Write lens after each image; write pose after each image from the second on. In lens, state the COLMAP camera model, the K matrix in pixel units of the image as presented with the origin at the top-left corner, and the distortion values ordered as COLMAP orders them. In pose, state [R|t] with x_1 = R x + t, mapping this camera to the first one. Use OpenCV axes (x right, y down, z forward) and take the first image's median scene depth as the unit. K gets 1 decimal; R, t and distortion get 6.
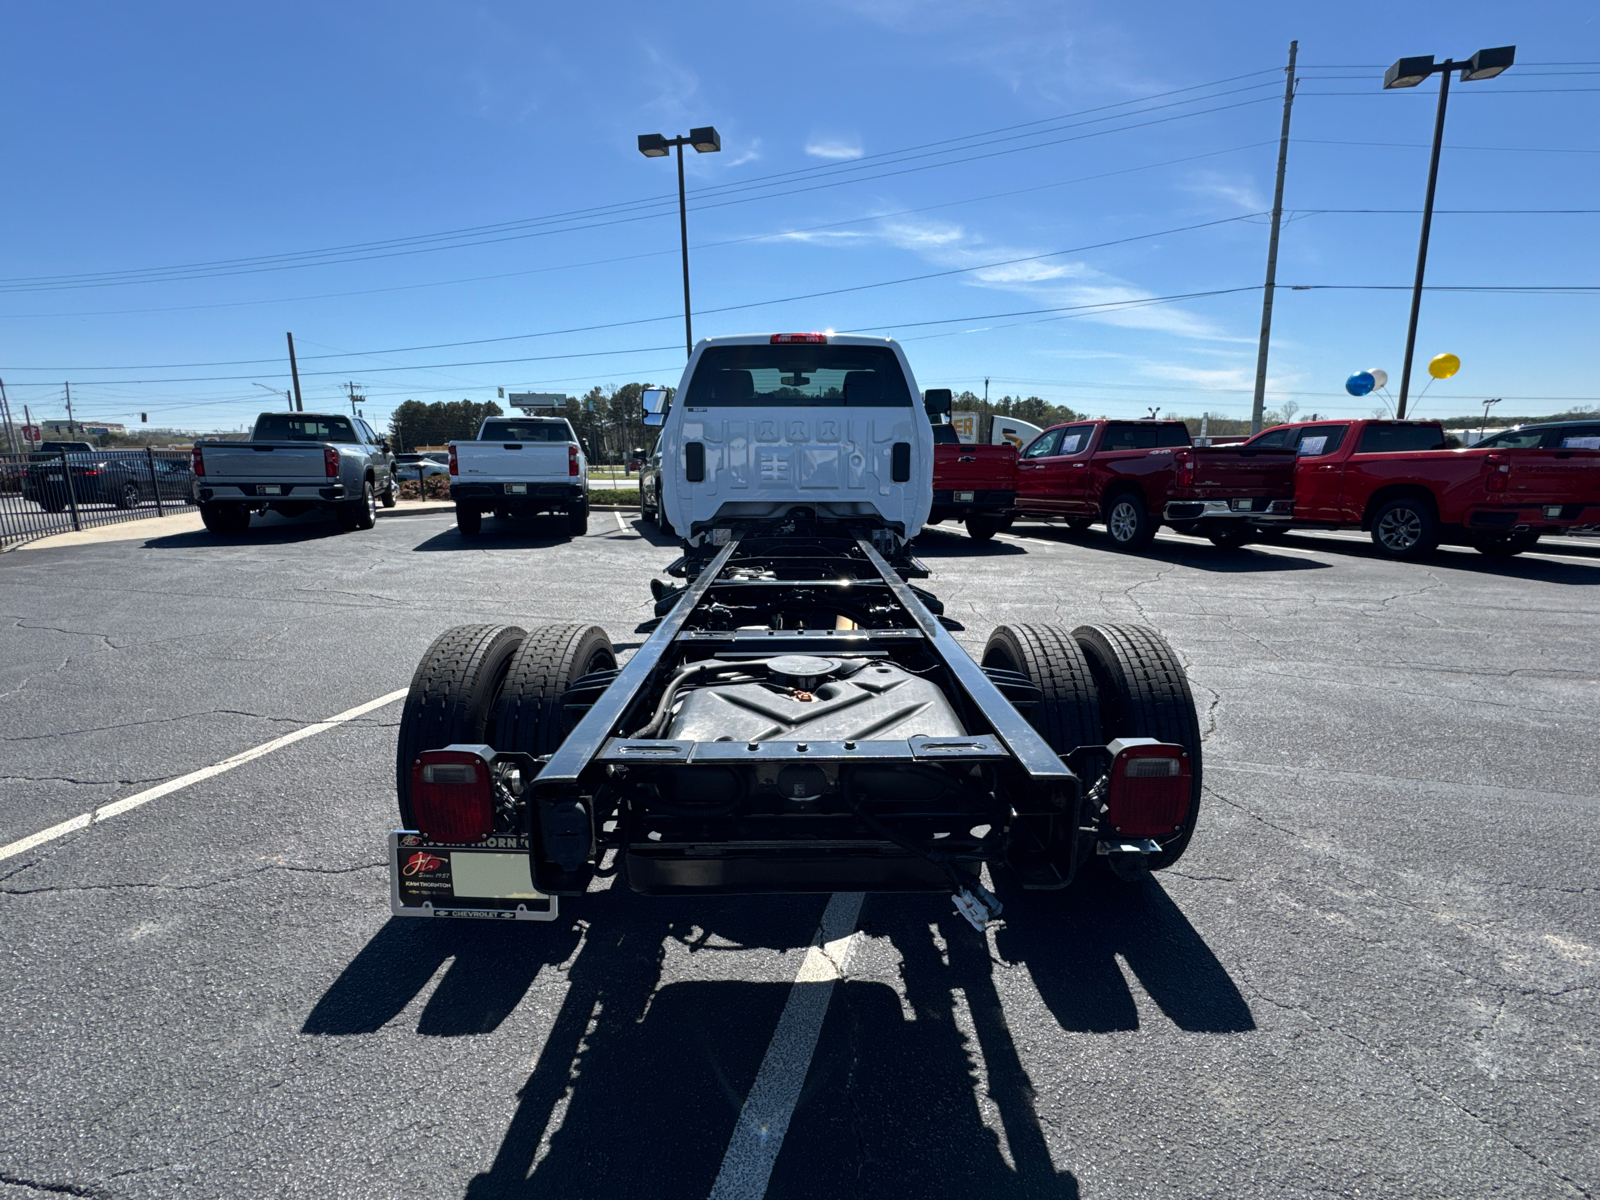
lens RADIAL K [[773.2, 0, 799.2], [0, 773.2, 603.6], [0, 0, 1]] dist [-0.005156, 0.001209]
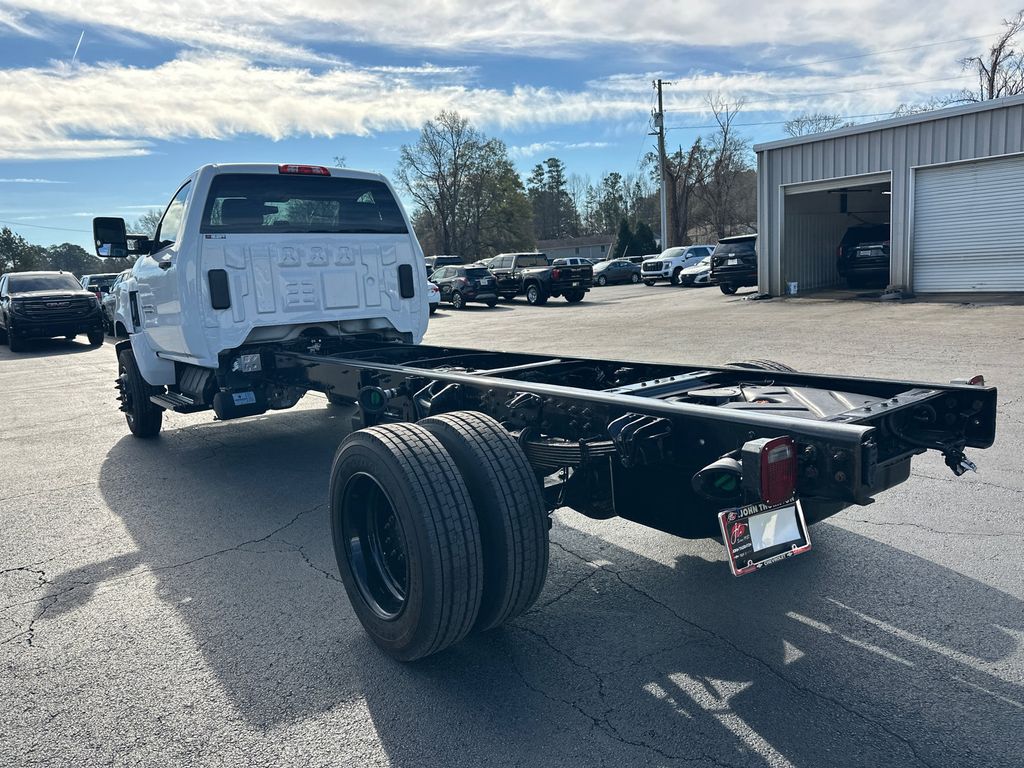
lens RADIAL K [[723.2, 0, 520.6], [0, 723.2, 394.1], [0, 0, 1]] dist [0.027959, -0.036111]
pose [[0.792389, -0.136479, 0.594553, -0.400820], [0.163372, 0.986526, 0.008722, 0.002811], [-0.587732, 0.090222, 0.804009, 0.042850]]
